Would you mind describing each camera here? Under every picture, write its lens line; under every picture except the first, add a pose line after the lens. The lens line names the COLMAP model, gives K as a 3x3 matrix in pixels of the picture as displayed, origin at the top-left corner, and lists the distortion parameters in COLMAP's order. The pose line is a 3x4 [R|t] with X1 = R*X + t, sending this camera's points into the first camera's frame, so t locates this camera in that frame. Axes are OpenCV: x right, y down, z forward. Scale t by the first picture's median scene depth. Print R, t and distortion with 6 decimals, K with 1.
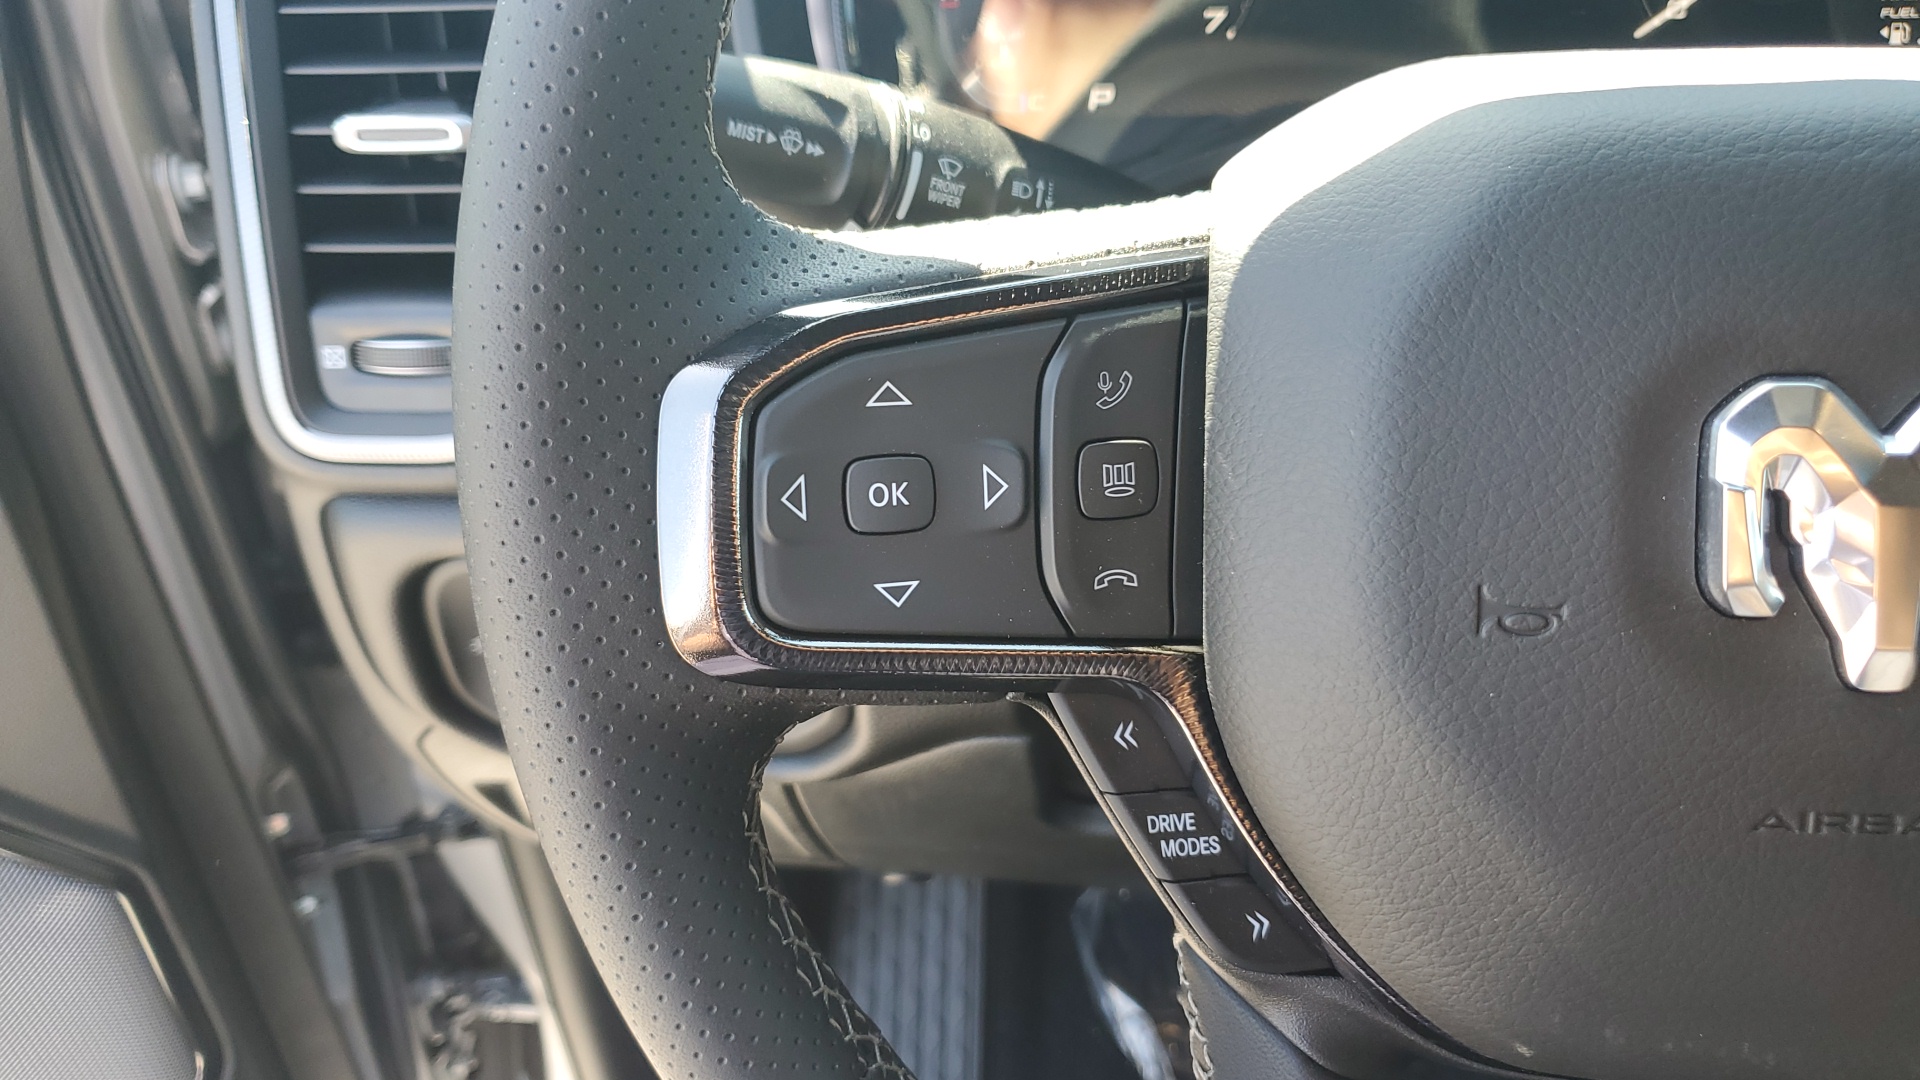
lens RADIAL K [[1555.2, 0, 973.5], [0, 1555.2, 529.4], [0, 0, 1]] dist [0.093119, -0.117406]
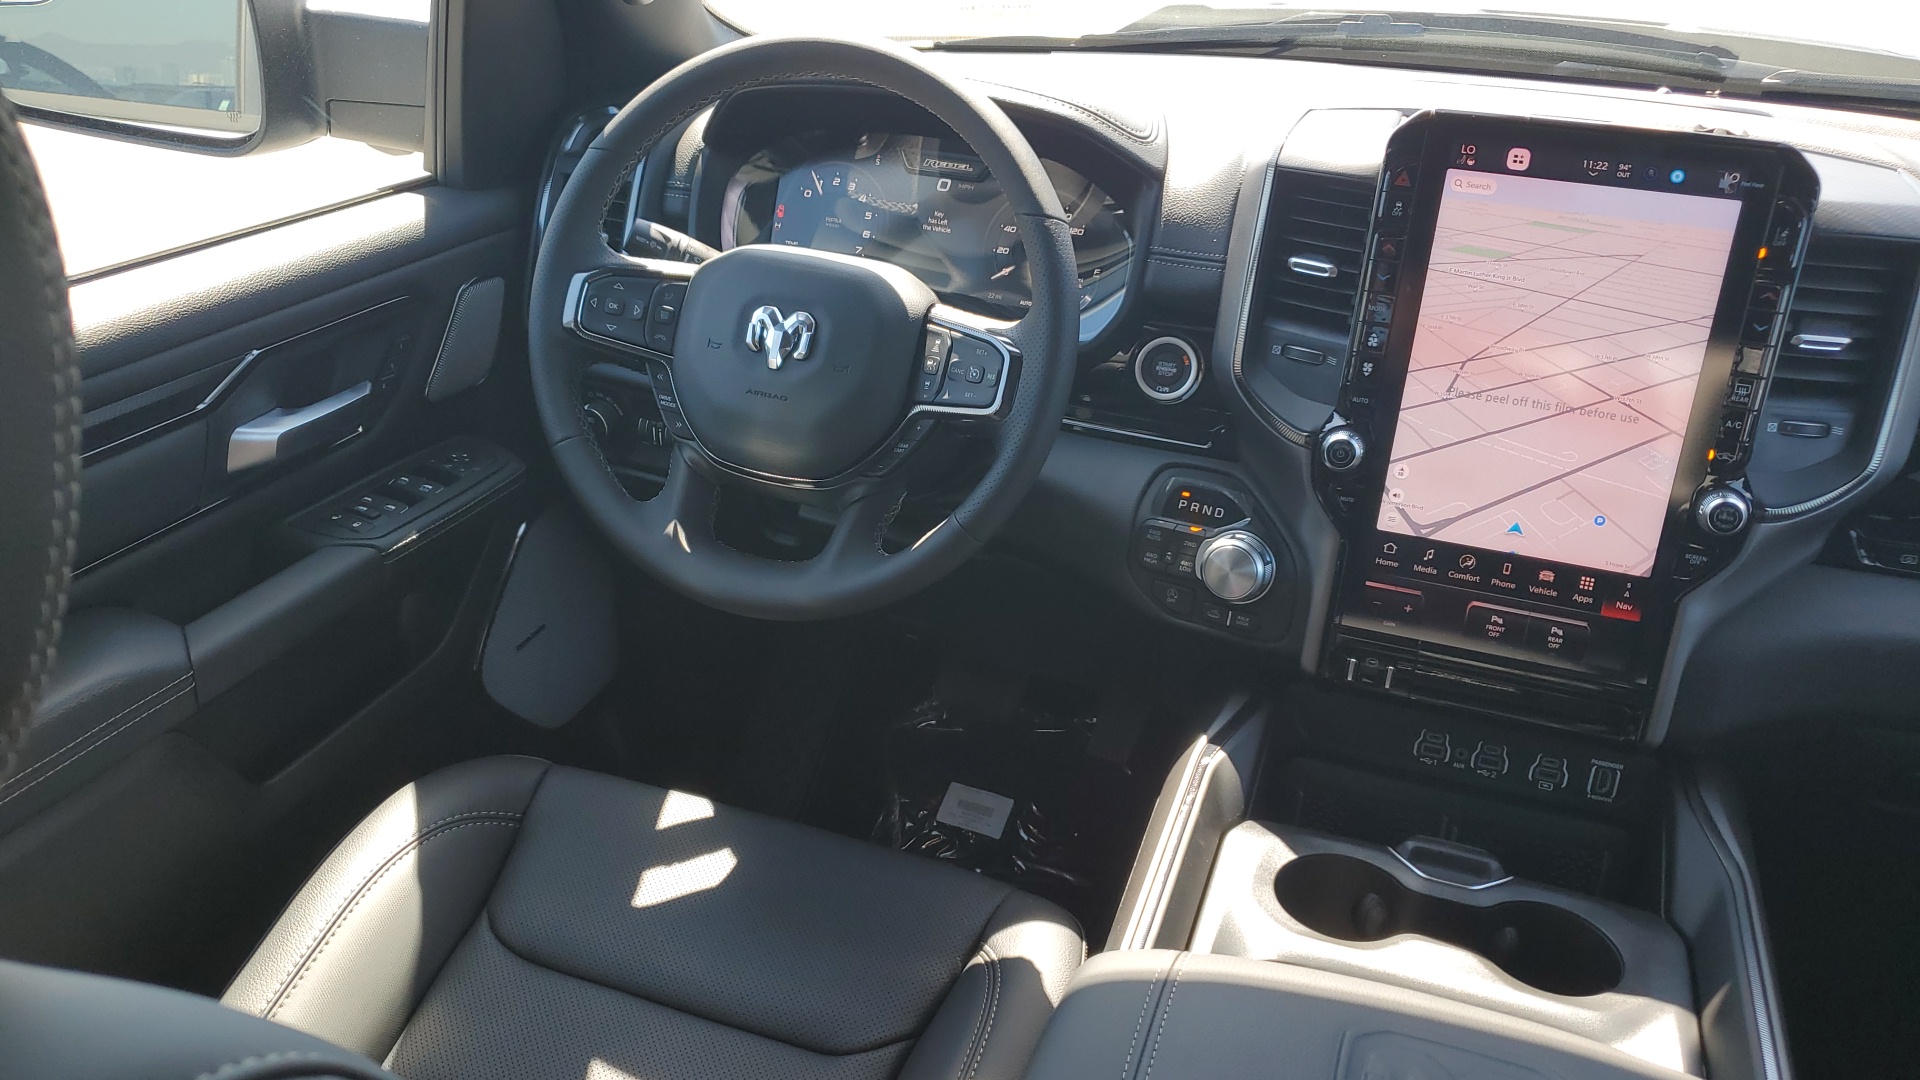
lens RADIAL K [[1555.2, 0, 962.6], [0, 1555.2, 584.3], [0, 0, 1]] dist [0.093119, -0.117406]
pose [[0.950244, 0.208039, -0.231855, 1.609726], [-0.236983, 0.965866, -0.104605, 0.750668], [0.202179, 0.154345, 0.967110, -2.345671]]
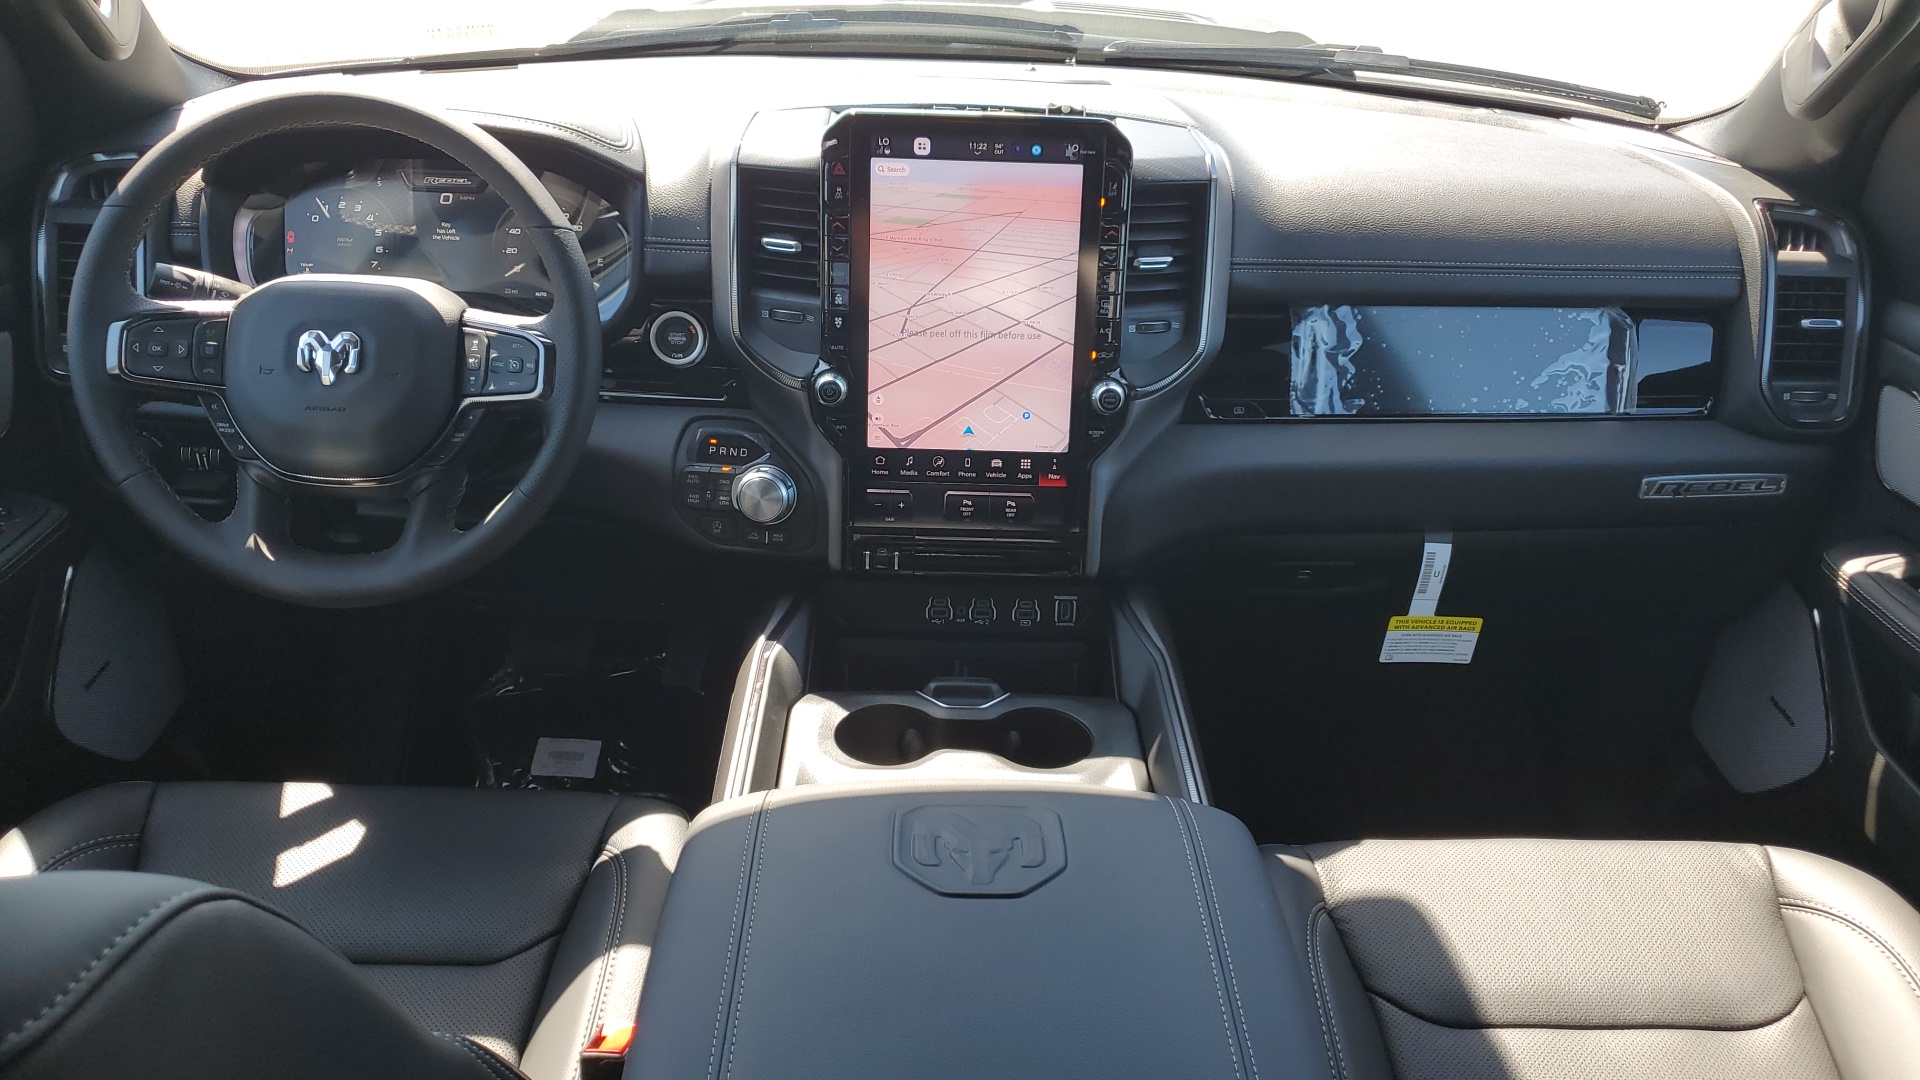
lens RADIAL K [[1555.2, 0, 967.2], [0, 1555.2, 537.2], [0, 0, 1]] dist [0.093119, -0.117406]
pose [[0.997370, 0.040963, 0.059787, 1.674877], [-0.032366, 0.989866, -0.138270, 0.884918], [-0.064845, 0.135971, 0.988588, -3.052468]]
